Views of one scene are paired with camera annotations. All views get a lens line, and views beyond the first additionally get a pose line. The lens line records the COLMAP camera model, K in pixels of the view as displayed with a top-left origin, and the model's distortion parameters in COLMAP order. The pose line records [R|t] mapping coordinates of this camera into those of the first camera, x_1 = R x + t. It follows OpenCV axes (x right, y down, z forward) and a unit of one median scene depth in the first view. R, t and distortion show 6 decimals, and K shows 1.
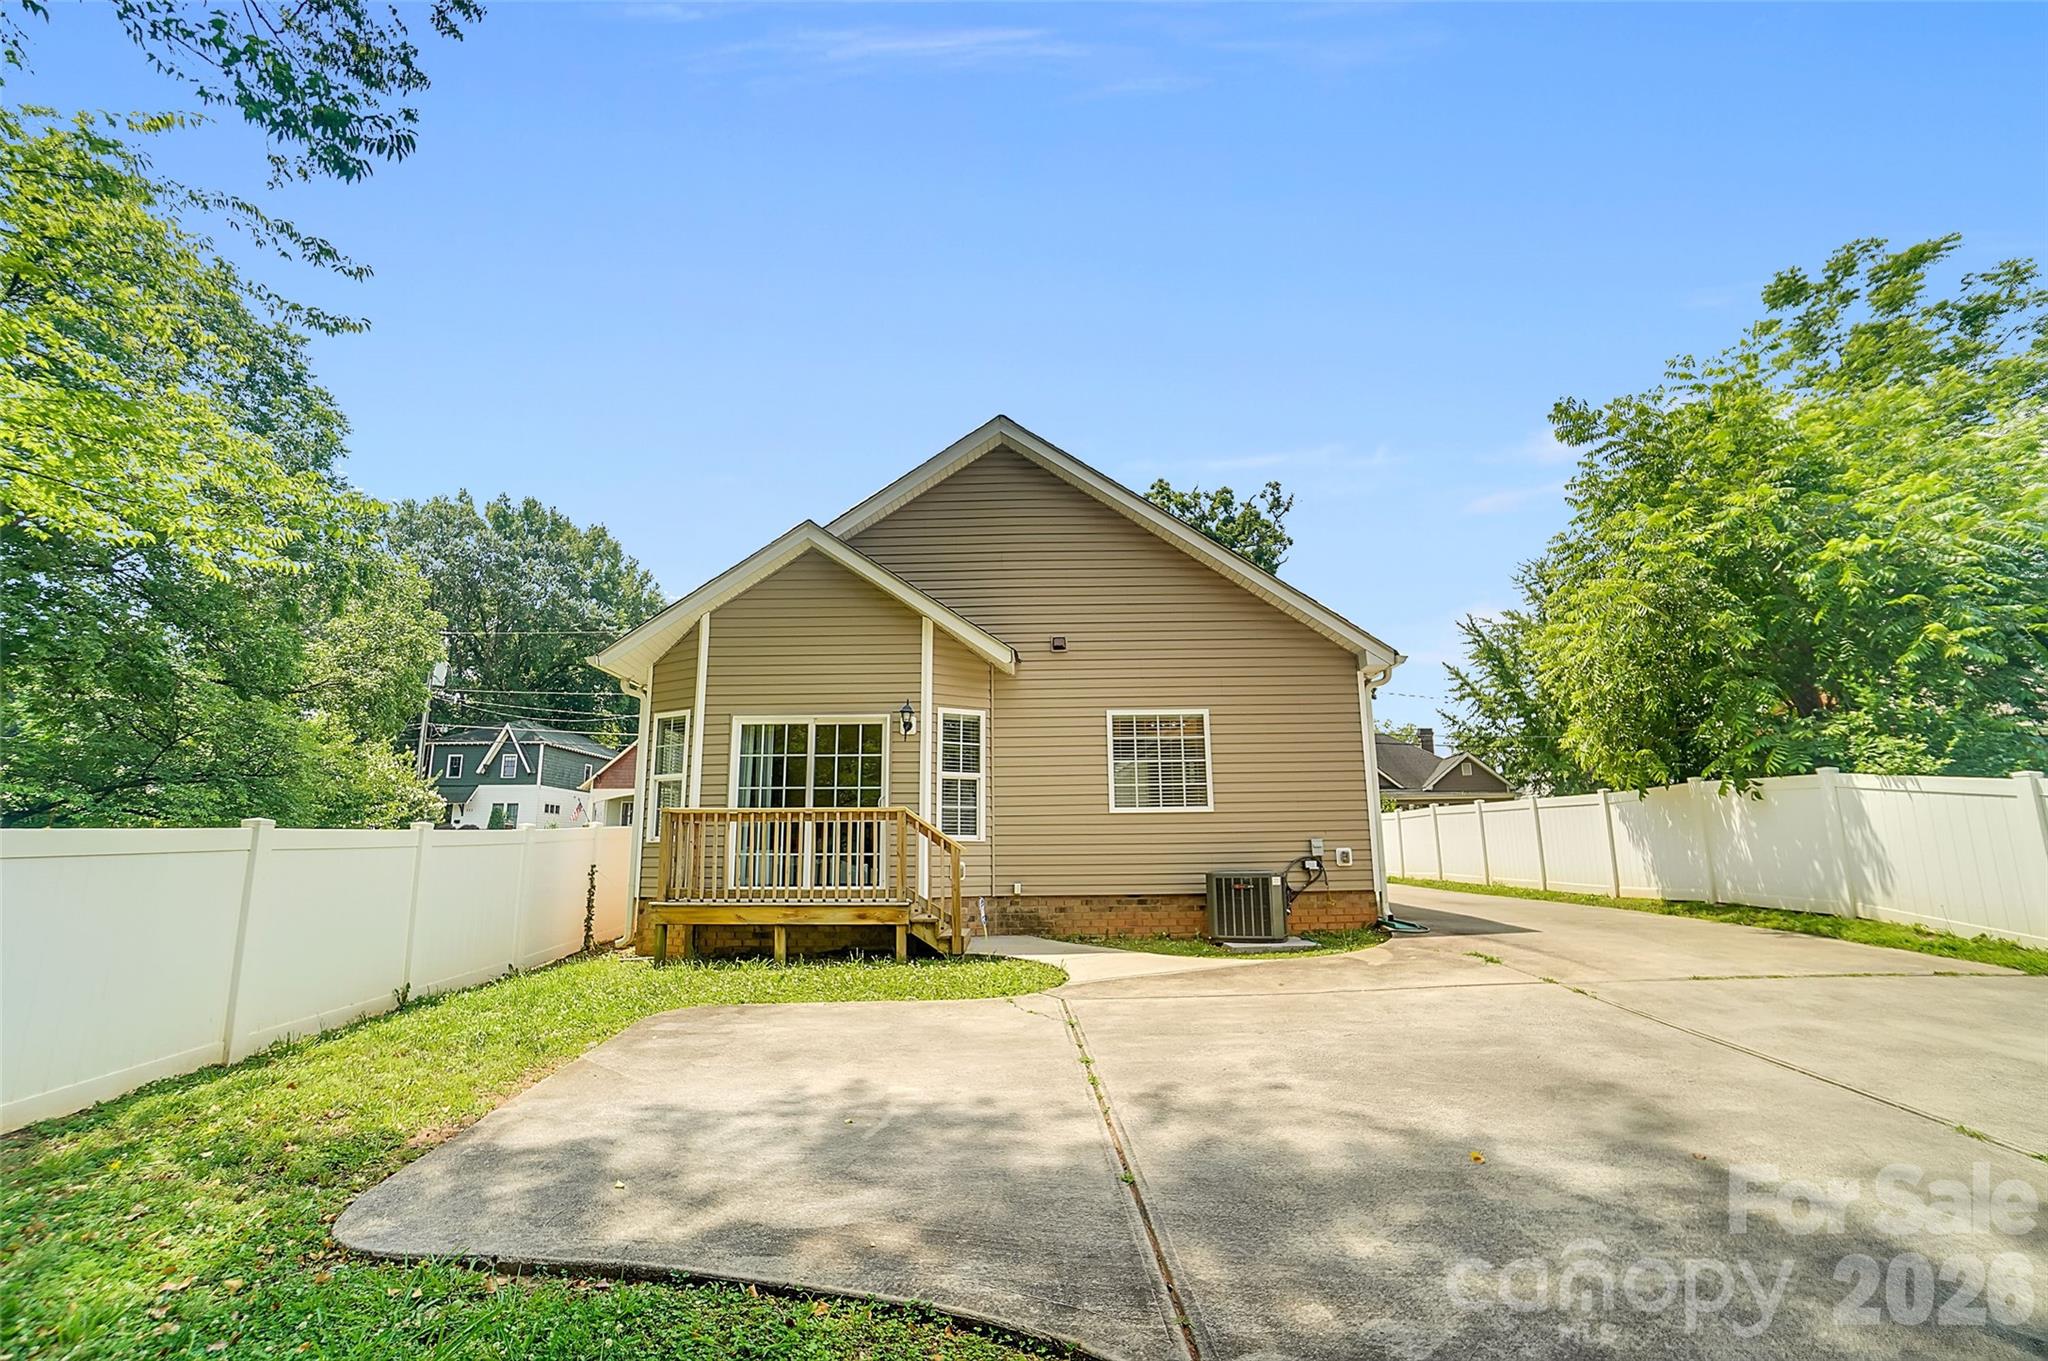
lens RADIAL K [[900.0, 0, 1017.6], [0, 900.0, 653.5], [0, 0, 1]] dist [-0.009616, 0.000103]
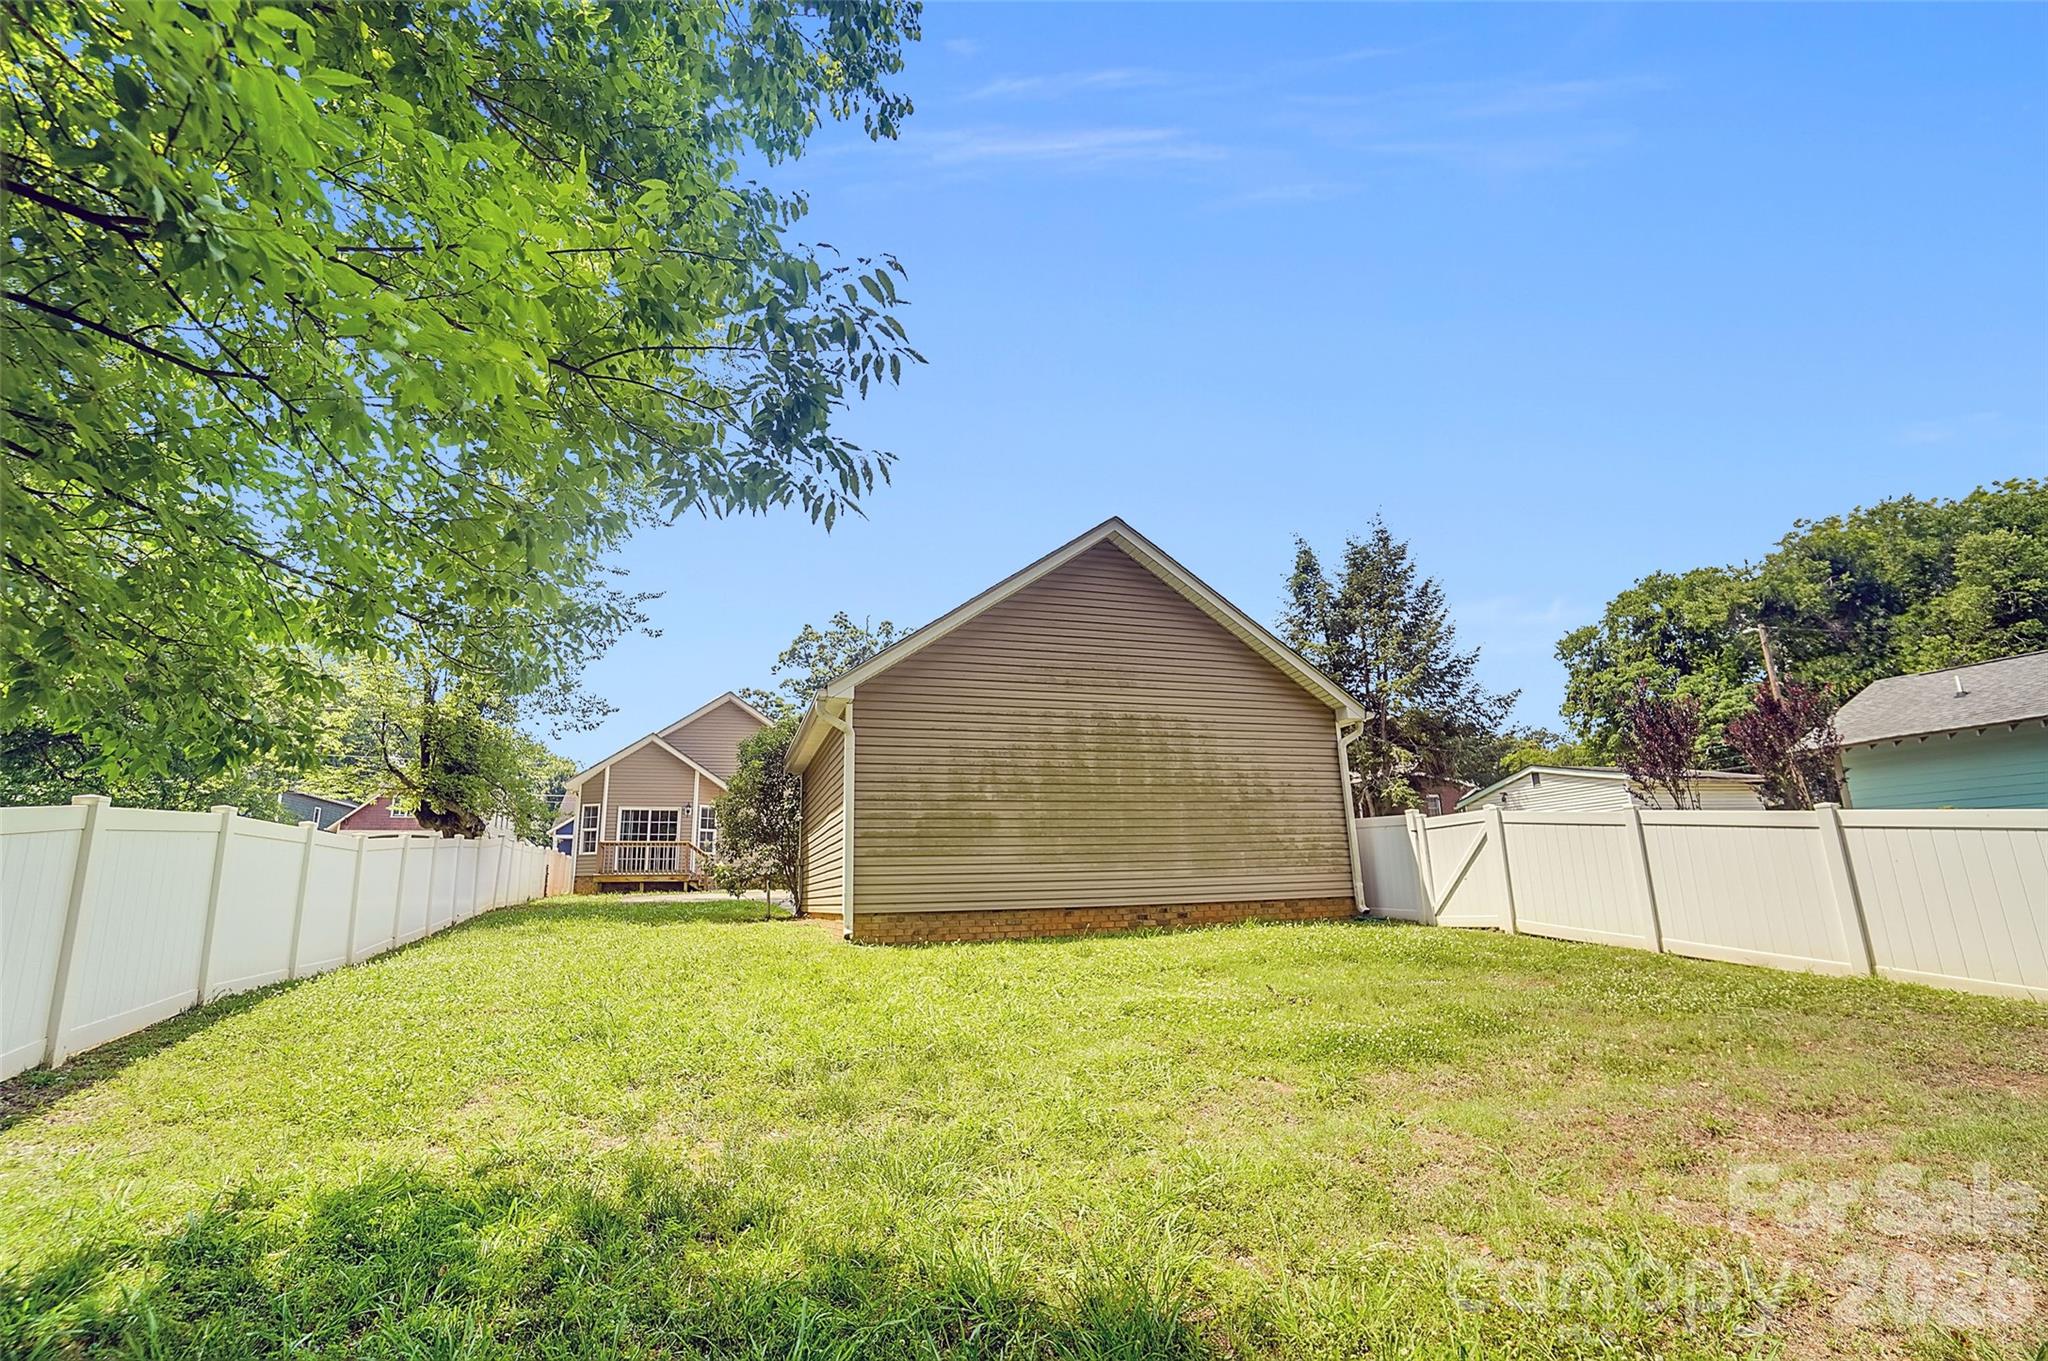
lens RADIAL K [[909.3, 0, 1024.0], [0, 909.3, 680.5], [0, 0, 1]] dist [-0.076513, 0.033027]
pose [[0.945525, 0.061071, 0.319771, -0.054330], [-0.053810, 0.998054, -0.031501, -0.278332], [-0.321072, 0.012578, 0.946971, -1.859897]]
